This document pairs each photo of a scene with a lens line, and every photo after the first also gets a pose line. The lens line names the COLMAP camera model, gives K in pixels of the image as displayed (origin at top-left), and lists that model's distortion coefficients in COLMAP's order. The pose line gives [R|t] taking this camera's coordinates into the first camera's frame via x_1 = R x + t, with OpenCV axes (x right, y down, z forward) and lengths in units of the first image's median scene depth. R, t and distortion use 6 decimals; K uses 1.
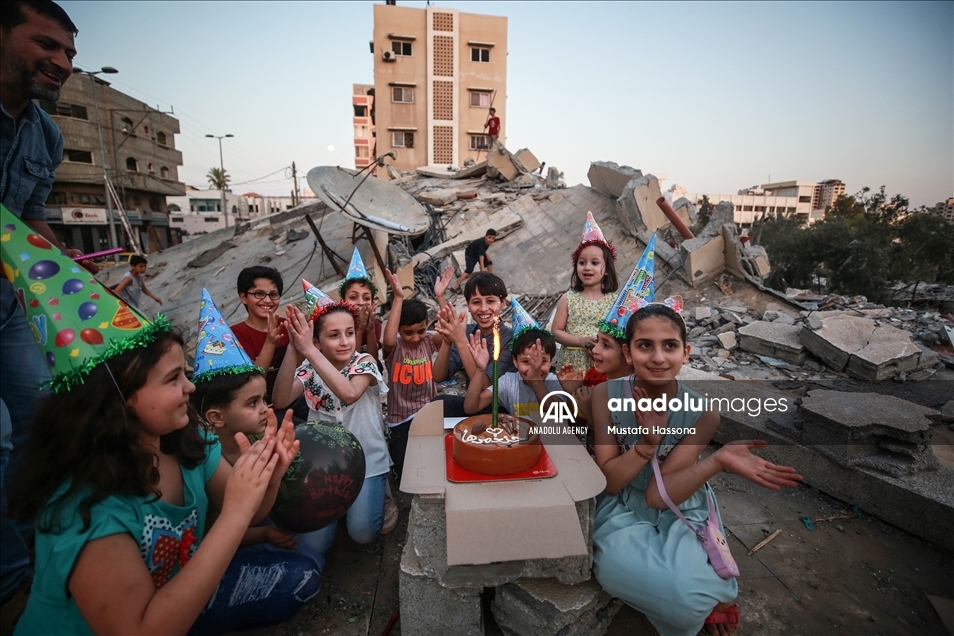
lens RADIAL K [[429.3, 0, 471.0], [0, 429.3, 313.4], [0, 0, 1]] dist [-0.043181, 0.011930]
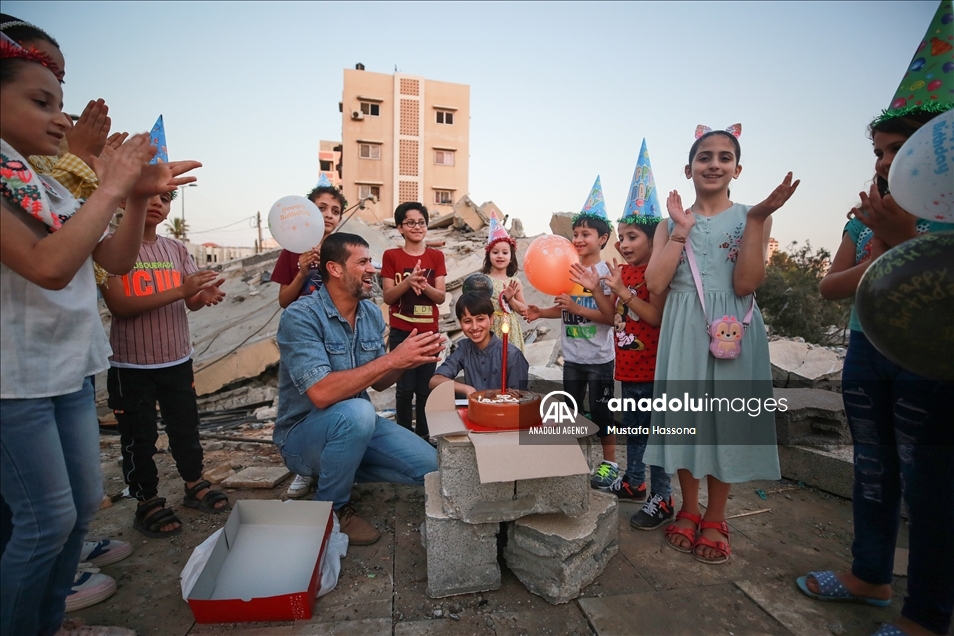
lens RADIAL K [[429.3, 0, 469.7], [0, 429.3, 313.3], [0, 0, 1]] dist [-0.043181, 0.011930]
pose [[0.996480, 0.000077, 0.083836, -0.012043], [0.009928, 0.992855, -0.118913, 0.016106], [-0.083246, 0.119326, 0.989359, -0.017651]]
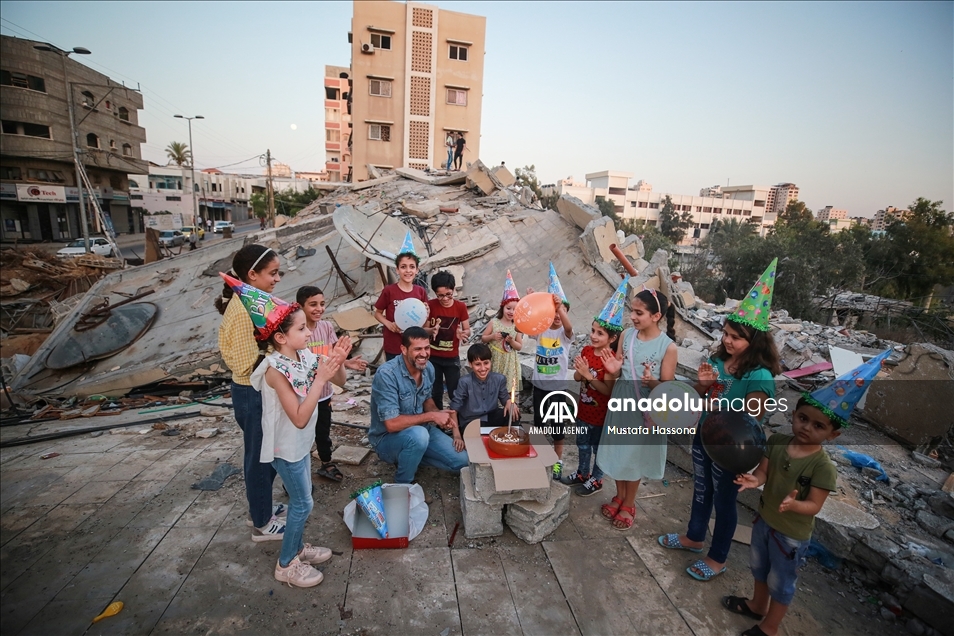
lens RADIAL K [[429.3, 0, 469.0], [0, 429.3, 310.3], [0, 0, 1]] dist [-0.043181, 0.011930]
pose [[0.997028, 0.025832, 0.072578, -0.027570], [-0.027360, 0.999423, 0.020129, -0.034546], [-0.072016, -0.022055, 0.997160, -0.097868]]
